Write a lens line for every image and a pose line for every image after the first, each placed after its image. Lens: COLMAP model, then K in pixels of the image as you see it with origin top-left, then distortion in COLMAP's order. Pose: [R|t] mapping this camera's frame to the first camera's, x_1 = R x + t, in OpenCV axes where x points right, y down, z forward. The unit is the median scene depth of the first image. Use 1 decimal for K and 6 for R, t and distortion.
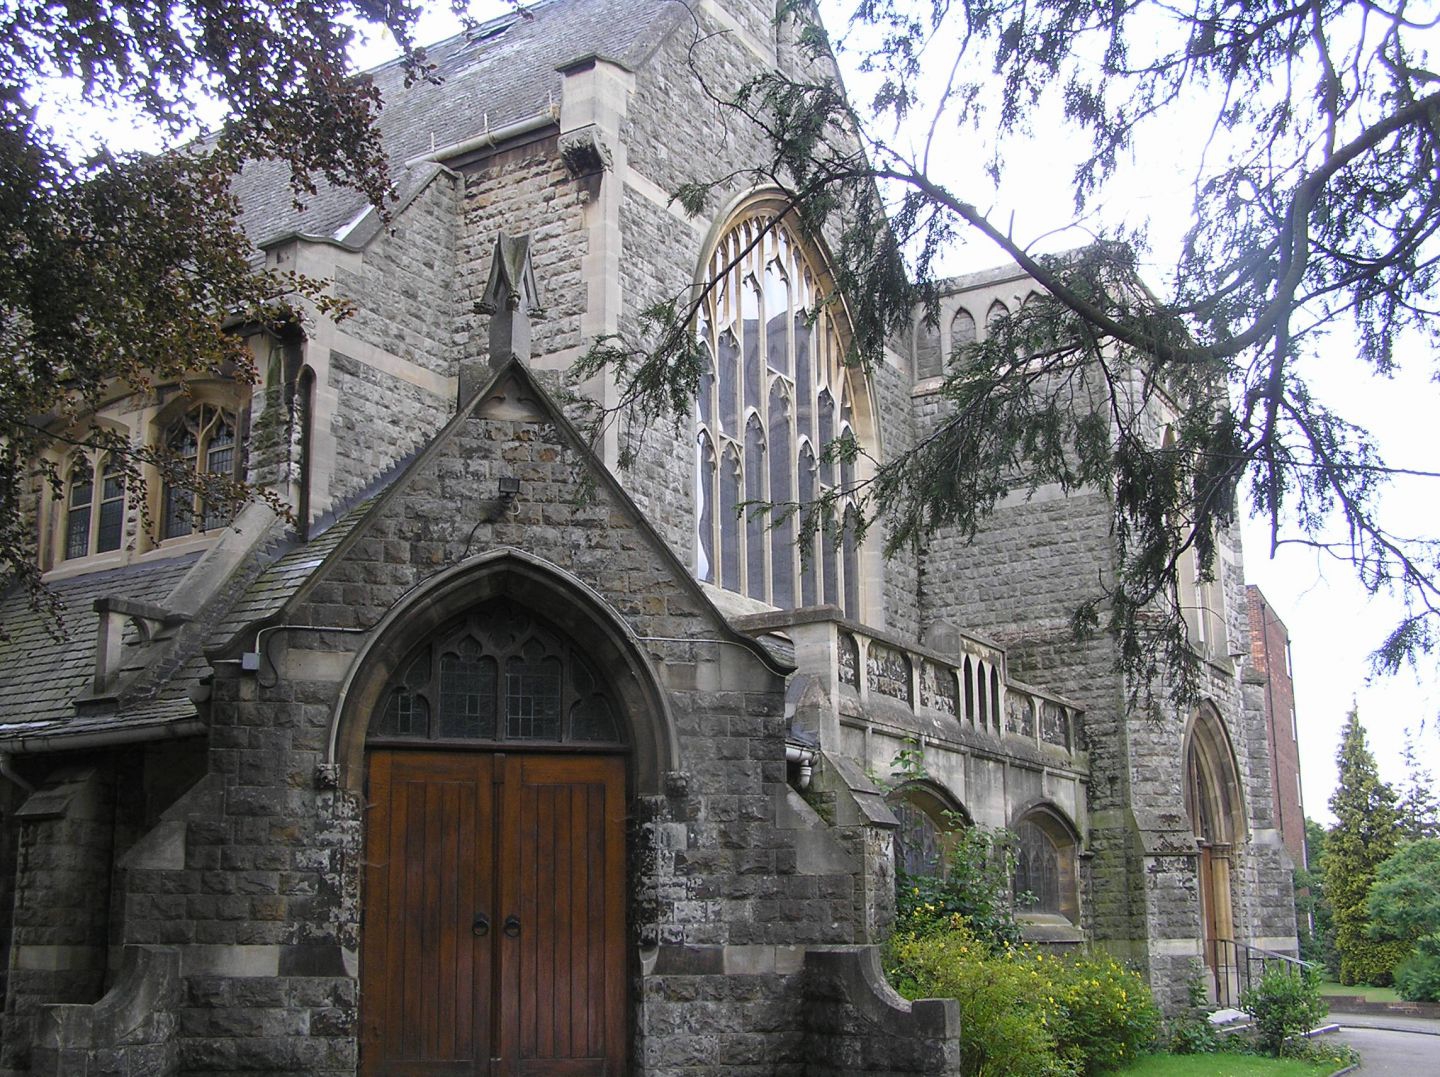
lens RADIAL K [[1598.4, 0, 719.7], [0, 1598.4, 541.9], [0, 0, 1]] dist [-0.010414, 0.000000]
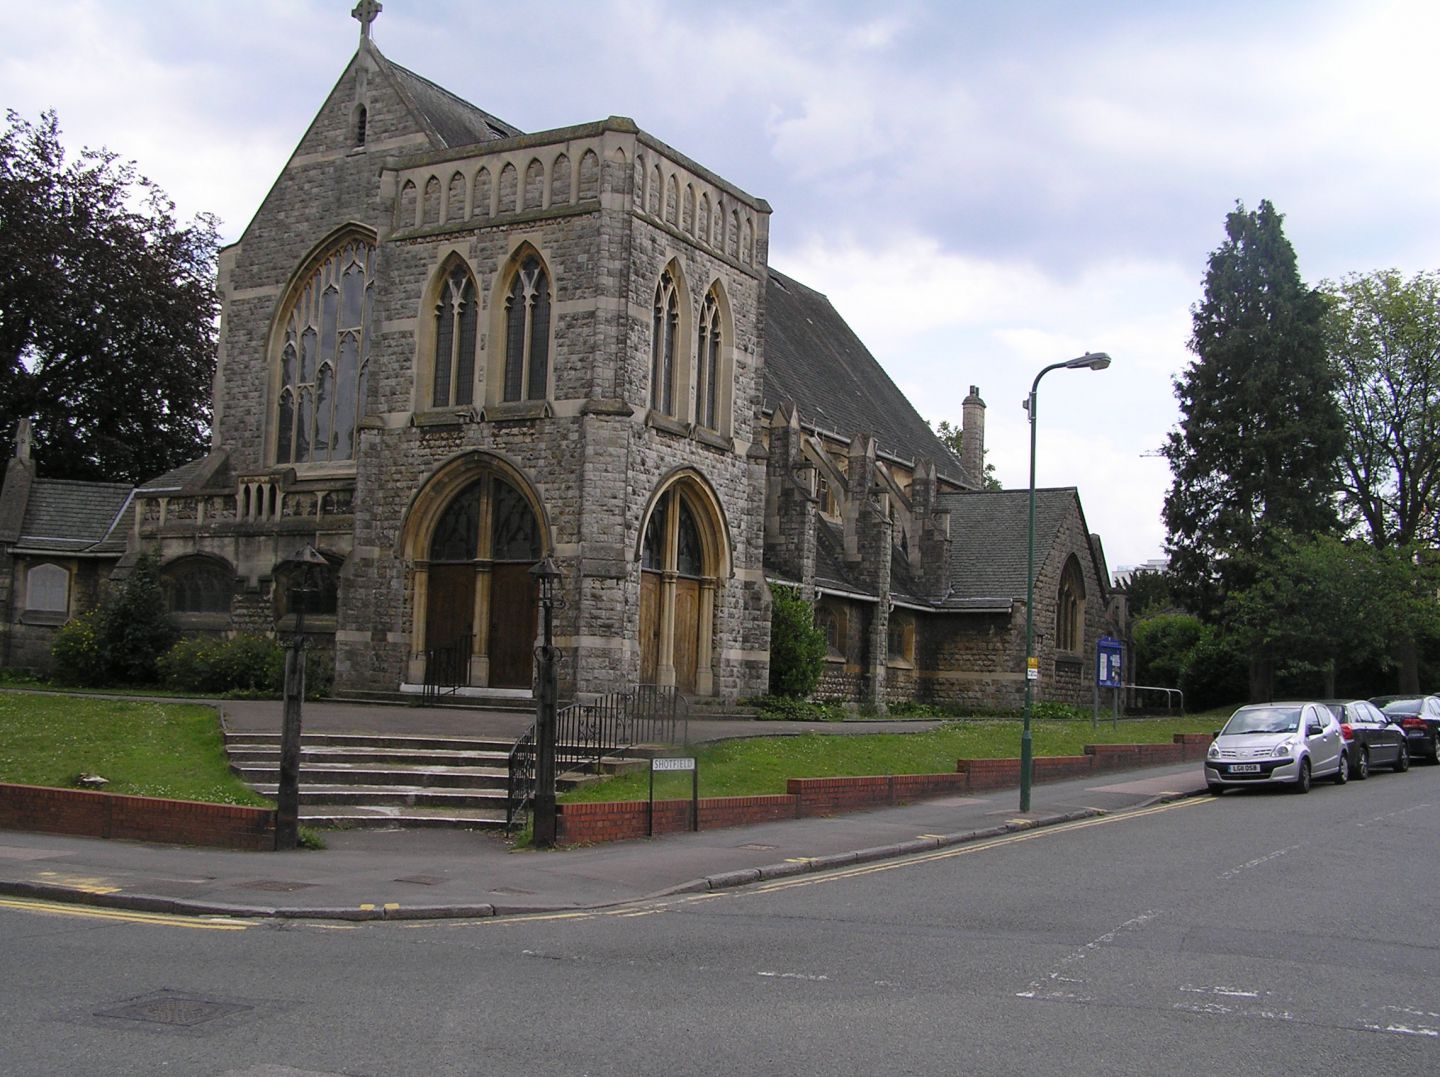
lens RADIAL K [[1598.4, 0, 719.9], [0, 1598.4, 537.8], [0, 0, 1]] dist [-0.010414, 0.000000]
pose [[0.003611, -0.086640, -0.996233, 2.115046], [0.202494, 0.975664, -0.084117, 0.420097], [0.979277, -0.201428, 0.021067, 1.540401]]
